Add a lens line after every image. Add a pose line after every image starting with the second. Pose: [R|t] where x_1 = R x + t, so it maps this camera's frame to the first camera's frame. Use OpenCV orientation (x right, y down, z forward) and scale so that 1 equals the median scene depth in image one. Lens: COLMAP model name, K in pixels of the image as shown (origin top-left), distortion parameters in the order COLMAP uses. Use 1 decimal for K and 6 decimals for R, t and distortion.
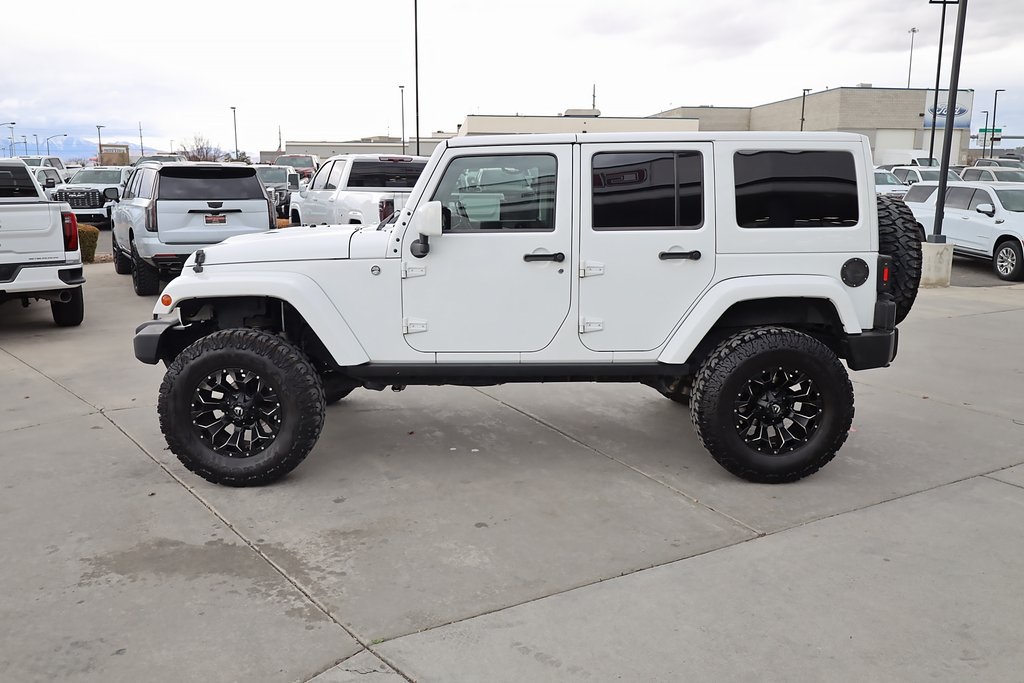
lens RADIAL K [[840.1, 0, 482.8], [0, 840.1, 339.3], [0, 0, 1]] dist [-0.025986, -0.001020]
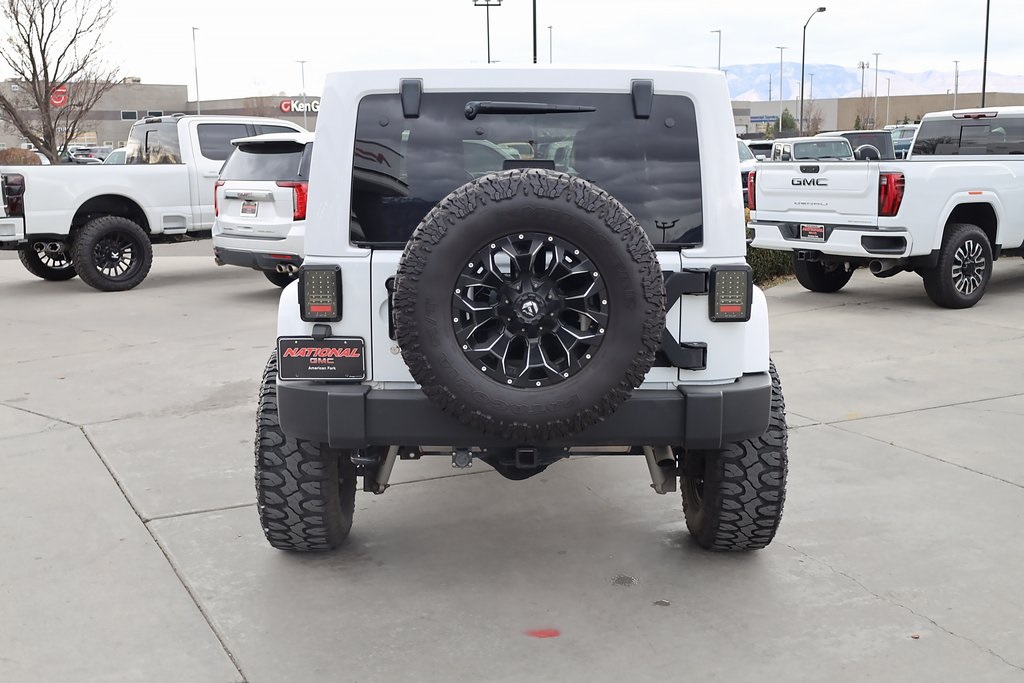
lens RADIAL K [[1132.1, 0, 512.0], [0, 1132.1, 341.5], [0, 0, 1]] dist [0.005239, 0.004293]
pose [[-0.023120, 0.172605, -0.984720, 1.350425], [-0.174203, 0.969219, 0.173978, -0.223438], [0.984438, 0.175563, 0.007660, 1.189170]]
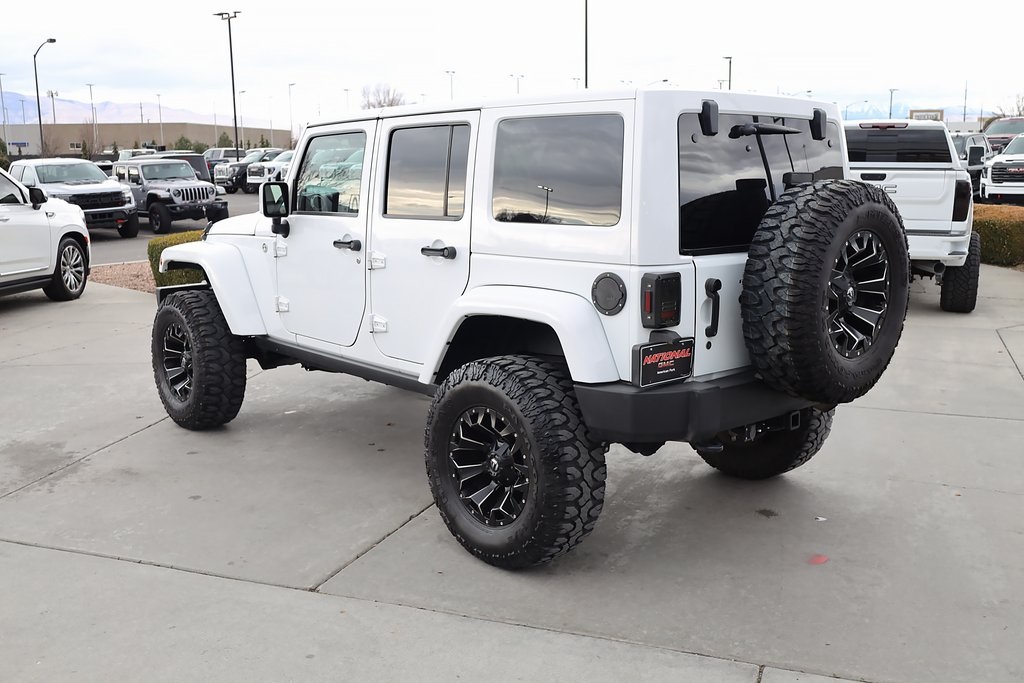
lens RADIAL K [[995.1, 0, 512.0], [0, 995.1, 341.5], [0, 0, 1]] dist [-0.007176, 0.004869]
pose [[0.656662, 0.131006, -0.742720, 1.012894], [-0.131686, 0.989586, 0.058123, -0.080006], [0.742600, 0.059639, 0.667075, 0.416377]]
